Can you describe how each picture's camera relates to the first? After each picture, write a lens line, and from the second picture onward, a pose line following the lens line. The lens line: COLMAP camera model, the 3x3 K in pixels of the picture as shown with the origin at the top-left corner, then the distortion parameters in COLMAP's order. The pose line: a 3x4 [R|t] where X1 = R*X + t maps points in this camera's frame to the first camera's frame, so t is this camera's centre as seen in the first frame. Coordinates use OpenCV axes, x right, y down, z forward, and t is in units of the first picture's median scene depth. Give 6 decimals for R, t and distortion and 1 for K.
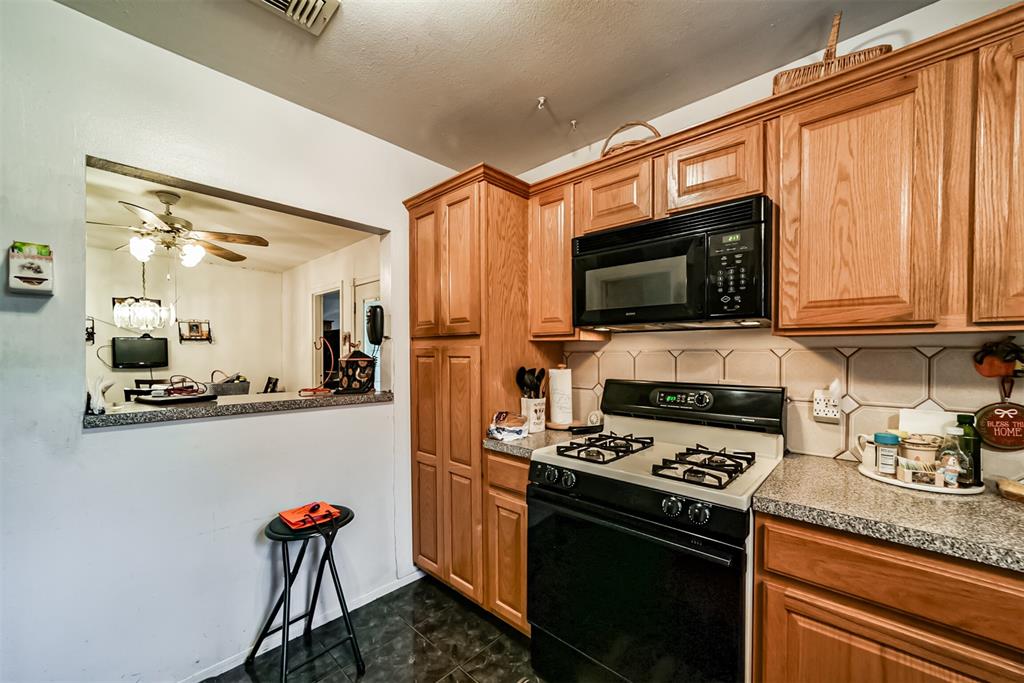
lens RADIAL K [[400.3, 0, 505.7], [0, 400.3, 360.2], [0, 0, 1]] dist [-0.001299, -0.000061]
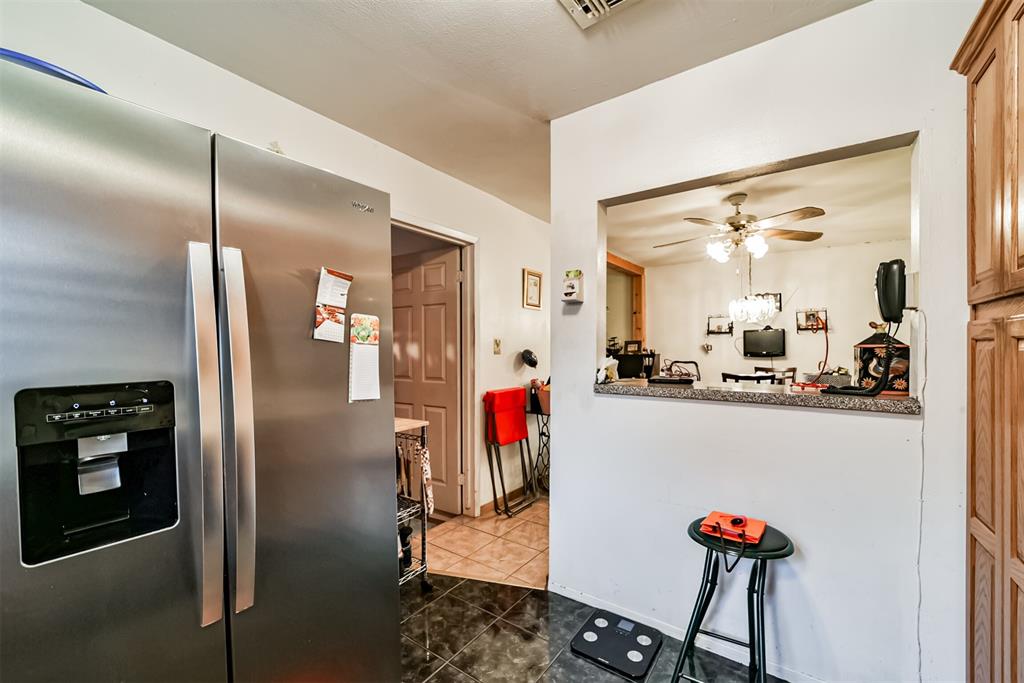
lens RADIAL K [[410.6, 0, 511.3], [0, 410.6, 350.3], [0, 0, 1]] dist [-0.001167, 0.000252]
pose [[0.158385, 0.006645, -0.987355, 0.164204], [-0.012364, 0.999912, 0.004746, 0.007403], [0.987300, 0.011456, 0.158453, 0.220537]]
